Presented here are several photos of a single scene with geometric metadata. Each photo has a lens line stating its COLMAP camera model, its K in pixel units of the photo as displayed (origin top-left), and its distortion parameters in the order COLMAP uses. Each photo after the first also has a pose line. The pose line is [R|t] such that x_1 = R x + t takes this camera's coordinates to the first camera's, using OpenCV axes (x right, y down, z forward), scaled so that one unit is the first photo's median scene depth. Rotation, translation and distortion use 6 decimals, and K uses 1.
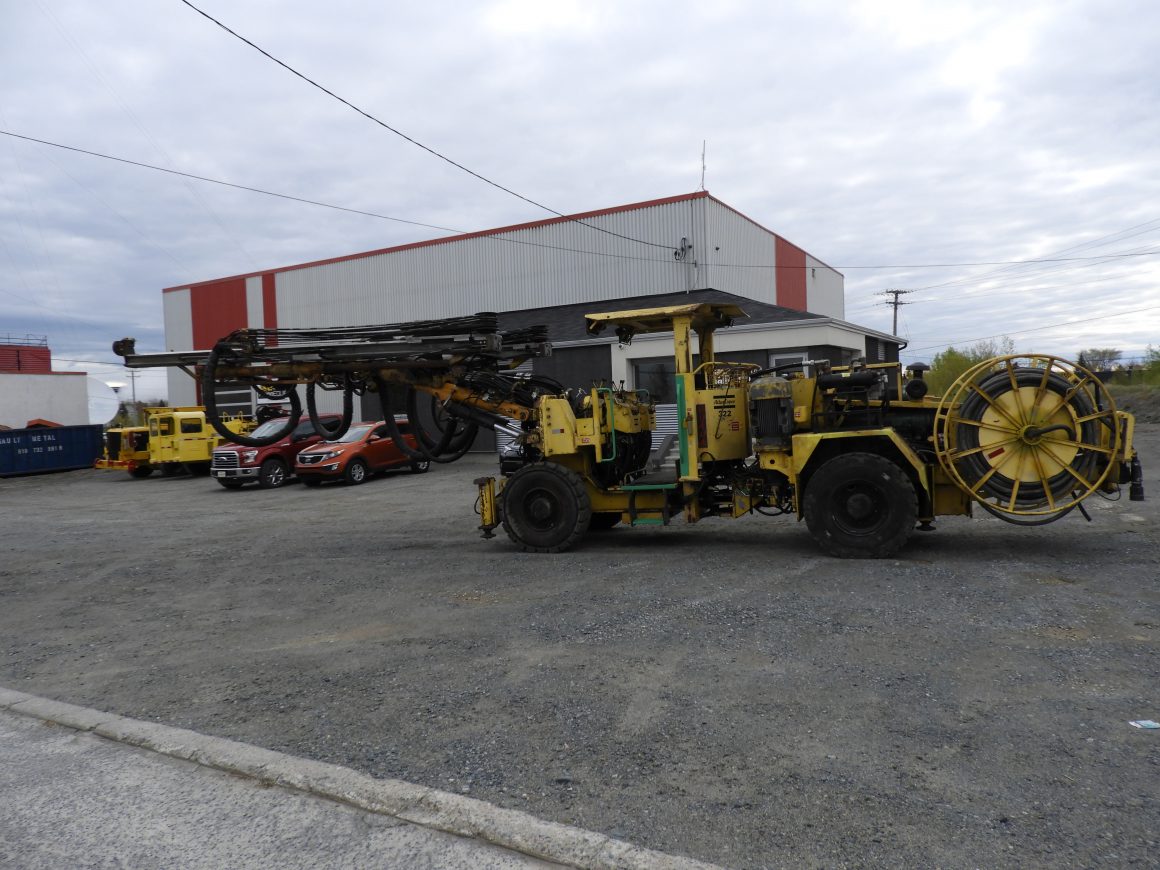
lens RADIAL K [[822.3, 0, 580.0], [0, 822.3, 435.0], [0, 0, 1]] dist [0.002837, -0.004619]
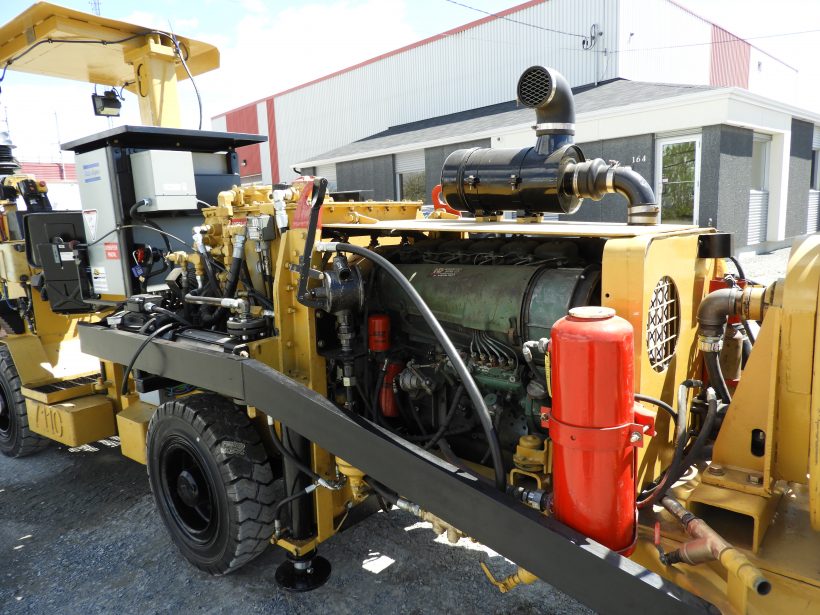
lens RADIAL K [[581.3, 0, 410.0], [0, 581.3, 307.5], [0, 0, 1]] dist [0.002837, -0.004619]
pose [[0.959273, 0.043888, -0.279051, 0.125980], [-0.005619, 0.990626, 0.136486, -0.004159], [0.282426, -0.129360, 0.950527, 0.255895]]
